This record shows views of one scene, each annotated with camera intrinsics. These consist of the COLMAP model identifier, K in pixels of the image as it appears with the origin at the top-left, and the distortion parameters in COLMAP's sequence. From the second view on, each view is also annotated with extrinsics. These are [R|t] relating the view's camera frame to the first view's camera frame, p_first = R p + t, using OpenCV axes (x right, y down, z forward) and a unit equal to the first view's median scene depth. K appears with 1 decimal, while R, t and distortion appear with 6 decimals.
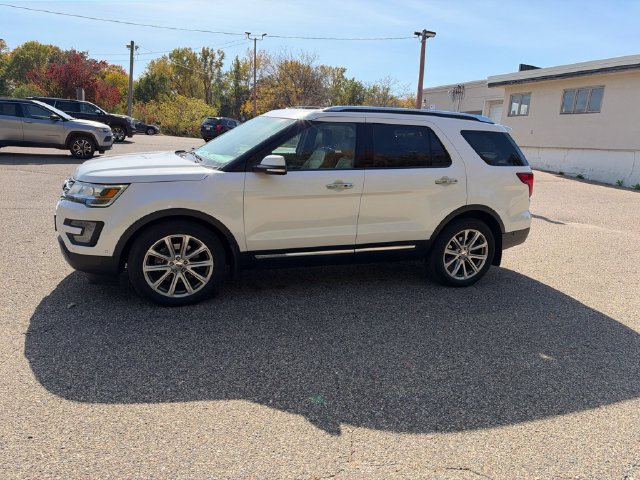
lens RADIAL K [[460.3, 0, 311.5], [0, 460.3, 241.7], [0, 0, 1]] dist [0.014912, -0.032095]
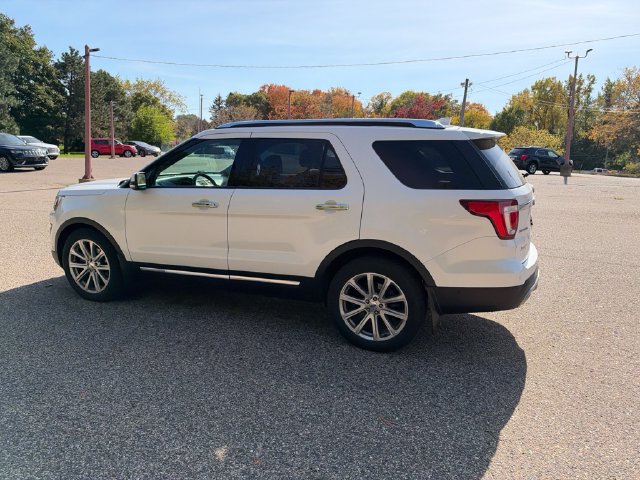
lens RADIAL K [[460.3, 0, 323.5], [0, 460.3, 240.3], [0, 0, 1]] dist [0.014912, -0.032095]
pose [[0.757556, 0.081545, -0.647657, 0.746331], [-0.129132, 0.991280, -0.026234, -0.048047], [0.639871, 0.103507, 0.761480, 0.377740]]
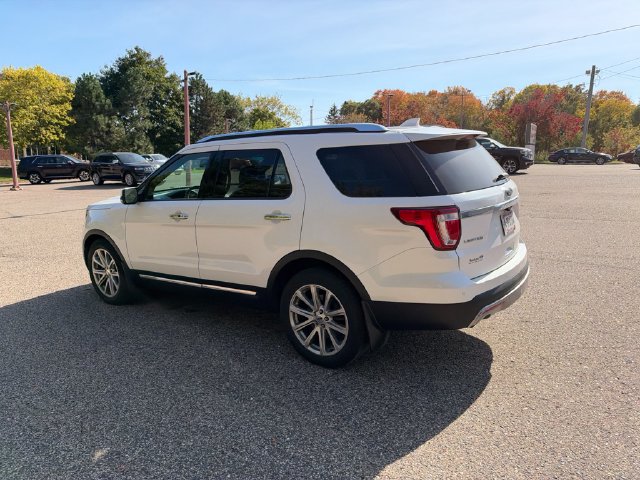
lens RADIAL K [[460.3, 0, 322.3], [0, 460.3, 239.1], [0, 0, 1]] dist [0.014912, -0.032095]
pose [[0.570394, 0.069391, -0.818435, 0.915448], [-0.130364, 0.991443, -0.006796, -0.091824], [0.810960, 0.110571, 0.574559, 0.584638]]
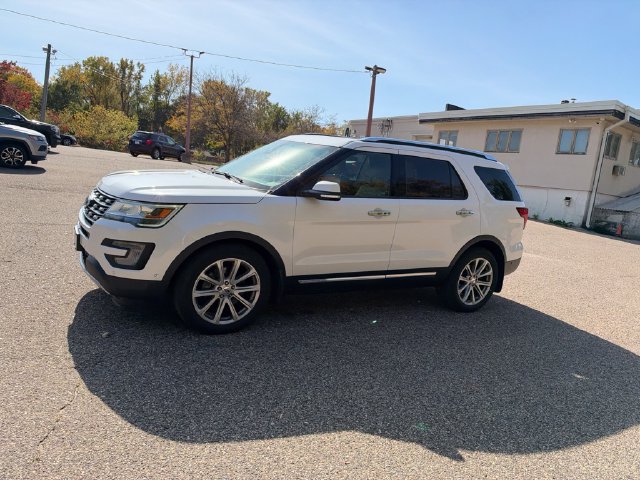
lens RADIAL K [[460.3, 0, 319.1], [0, 460.3, 241.0], [0, 0, 1]] dist [0.014912, -0.032095]
pose [[0.981186, 0.026970, 0.191170, -0.227734], [-0.017493, 0.998541, -0.051086, -0.004607], [-0.192269, 0.046781, 0.980227, 0.018020]]
